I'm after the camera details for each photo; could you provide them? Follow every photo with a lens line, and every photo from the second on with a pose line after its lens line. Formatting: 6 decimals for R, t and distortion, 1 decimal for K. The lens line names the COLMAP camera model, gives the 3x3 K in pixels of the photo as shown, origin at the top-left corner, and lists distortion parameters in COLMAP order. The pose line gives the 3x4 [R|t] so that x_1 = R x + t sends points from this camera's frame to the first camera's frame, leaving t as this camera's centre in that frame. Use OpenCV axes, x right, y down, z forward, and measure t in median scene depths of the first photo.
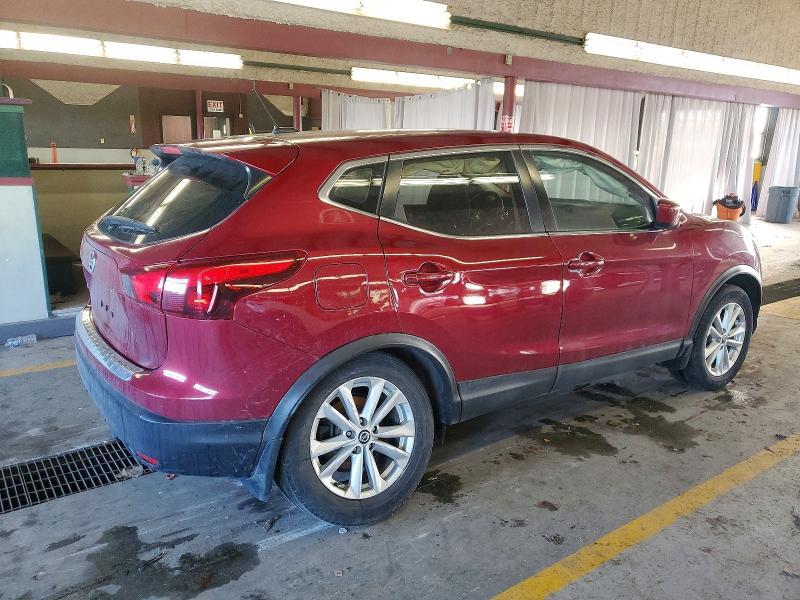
lens RADIAL K [[634.5, 0, 401.8], [0, 634.5, 302.2], [0, 0, 1]] dist [0.006476, 0.005367]
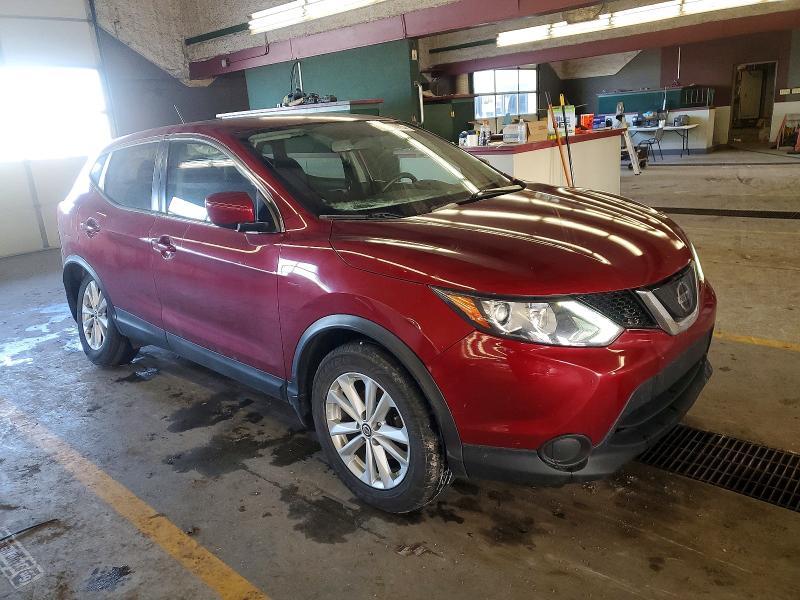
lens RADIAL K [[634.5, 0, 402.1], [0, 634.5, 297.7], [0, 0, 1]] dist [0.006476, 0.005367]
pose [[0.192912, 0.236703, -0.952238, 1.227901], [-0.167462, 0.964171, 0.205744, -0.232967], [0.966820, 0.119773, 0.225639, 0.993912]]
